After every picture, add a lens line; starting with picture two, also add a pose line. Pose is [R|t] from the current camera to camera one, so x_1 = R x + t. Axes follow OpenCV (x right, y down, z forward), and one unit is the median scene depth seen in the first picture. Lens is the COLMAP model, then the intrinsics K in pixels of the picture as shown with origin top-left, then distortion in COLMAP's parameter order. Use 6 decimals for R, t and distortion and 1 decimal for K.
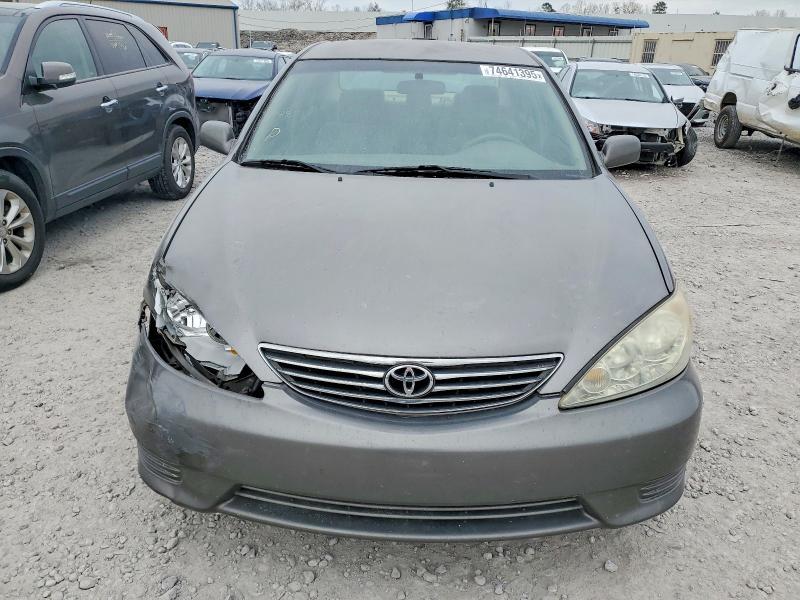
lens RADIAL K [[620.7, 0, 400.2], [0, 620.7, 299.7], [0, 0, 1]] dist [0.035125, -0.006467]
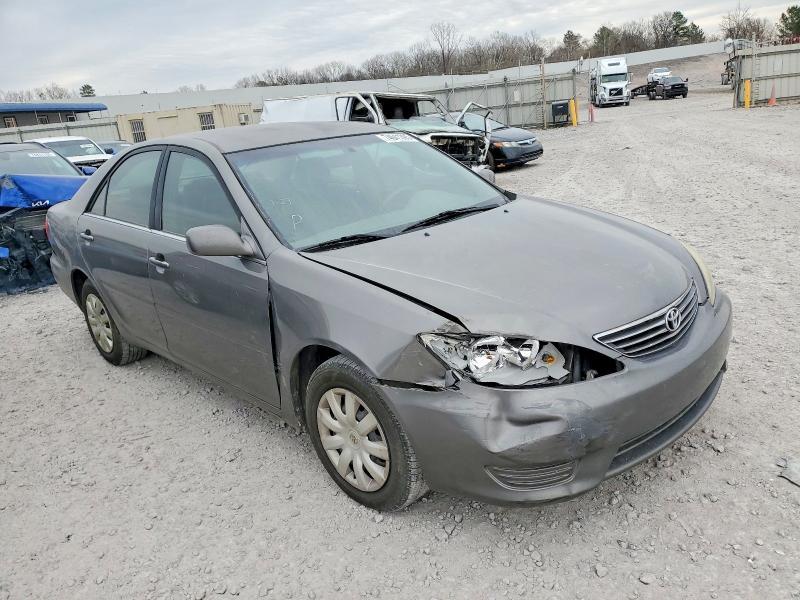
lens RADIAL K [[620.7, 0, 400.2], [0, 620.7, 300.4], [0, 0, 1]] dist [0.035125, -0.006467]
pose [[0.703989, -0.301817, 0.642889, -0.856898], [0.370114, 0.928482, 0.030606, -0.123026], [-0.606148, 0.216396, 0.765348, 0.145611]]
